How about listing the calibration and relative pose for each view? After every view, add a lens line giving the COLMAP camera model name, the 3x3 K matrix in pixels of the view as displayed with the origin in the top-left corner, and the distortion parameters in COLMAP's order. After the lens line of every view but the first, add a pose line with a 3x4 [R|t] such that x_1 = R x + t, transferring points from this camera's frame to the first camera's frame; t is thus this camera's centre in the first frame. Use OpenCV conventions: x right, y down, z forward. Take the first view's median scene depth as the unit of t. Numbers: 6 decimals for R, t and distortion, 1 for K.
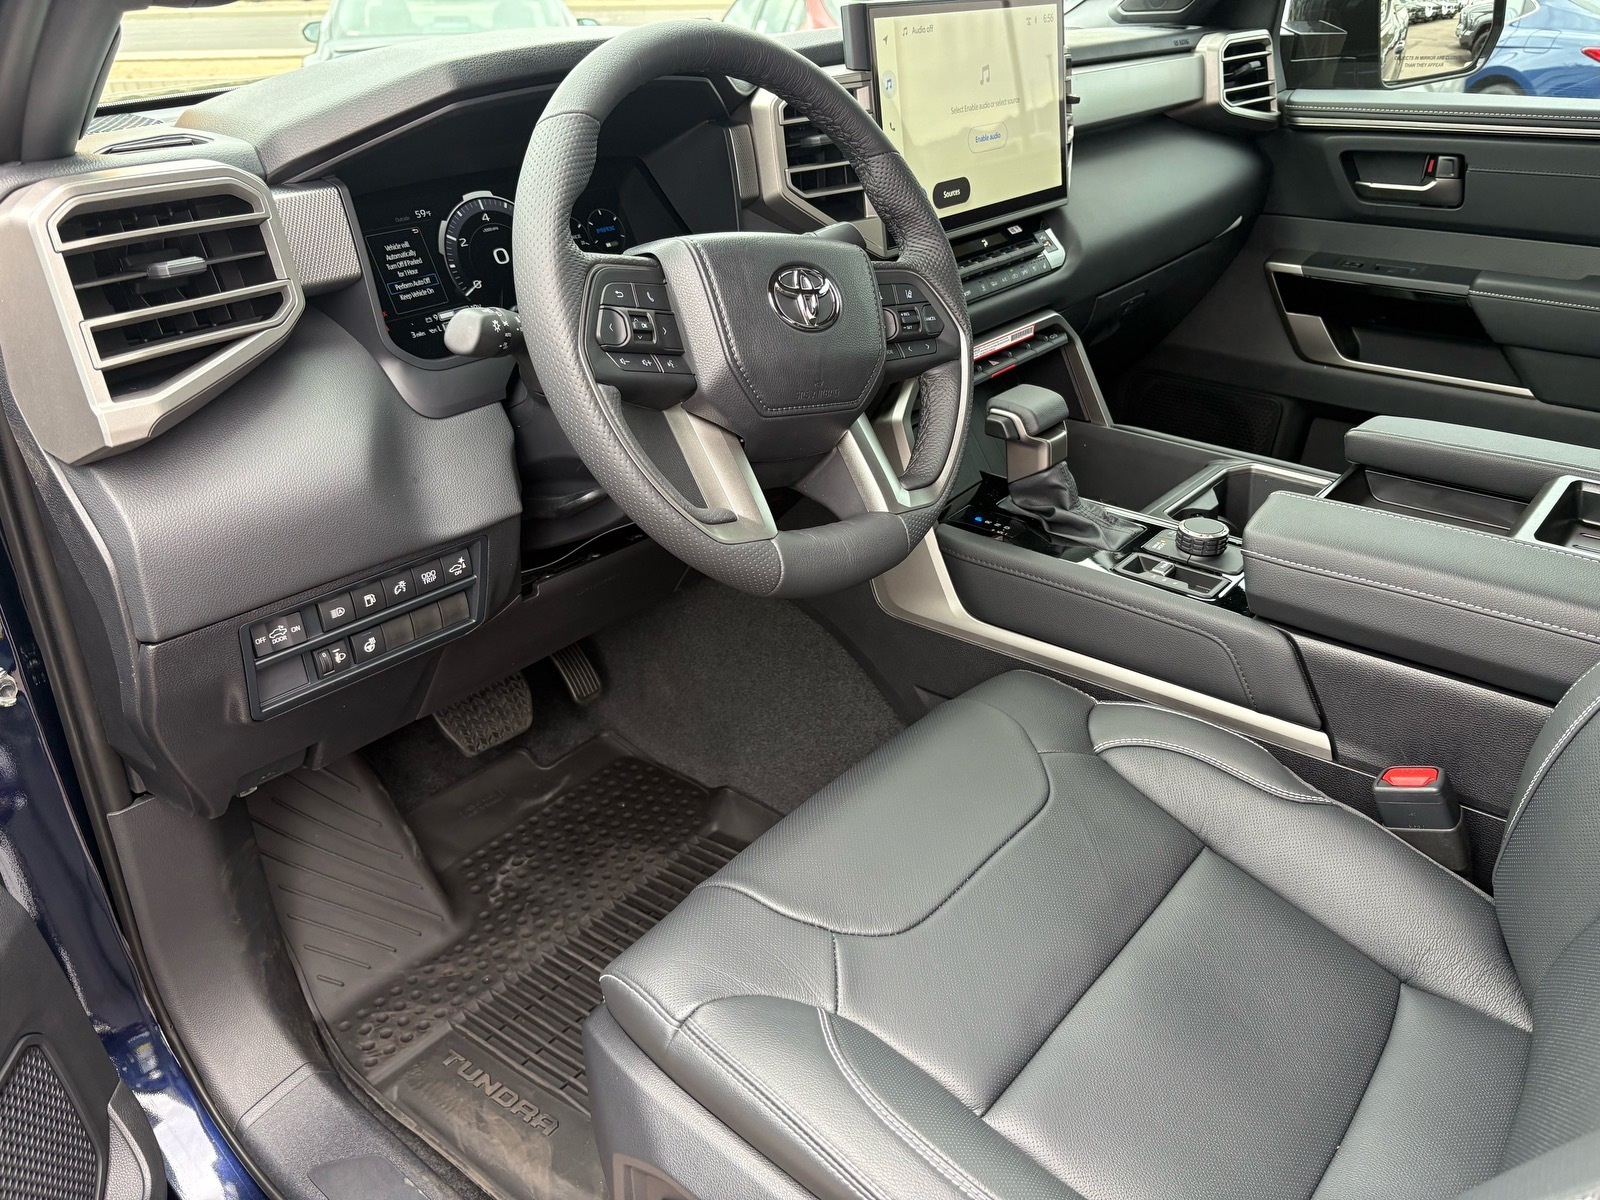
lens RADIAL K [[1255.0, 0, 800.0], [0, 1255.0, 600.0], [0, 0, 1]] dist [0.019324, 0.010191]
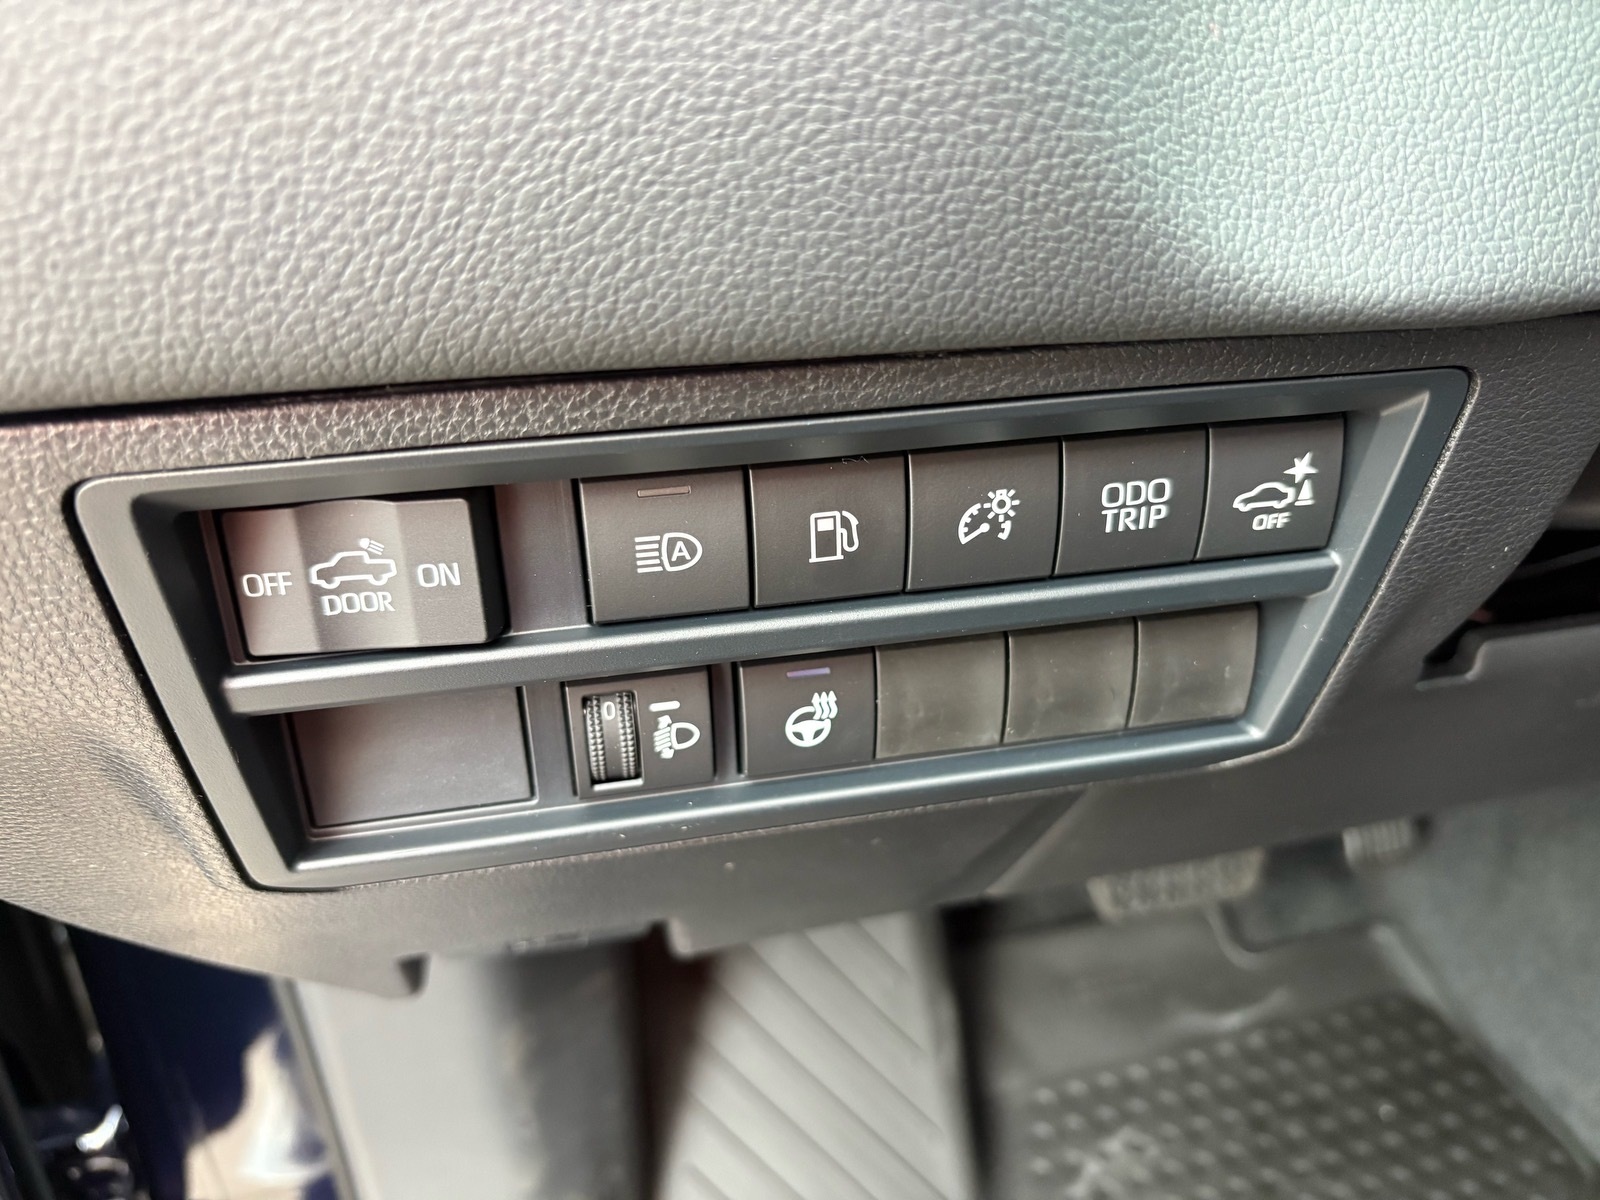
lens RADIAL K [[1280.8, 0, 800.0], [0, 1280.8, 600.0], [0, 0, 1]] dist [0.000631, -0.052863]
pose [[0.819312, 0.285190, -0.497388, -0.222881], [-0.270530, 0.957165, 0.103191, -0.009547], [0.505511, 0.050013, 0.861369, 0.763620]]
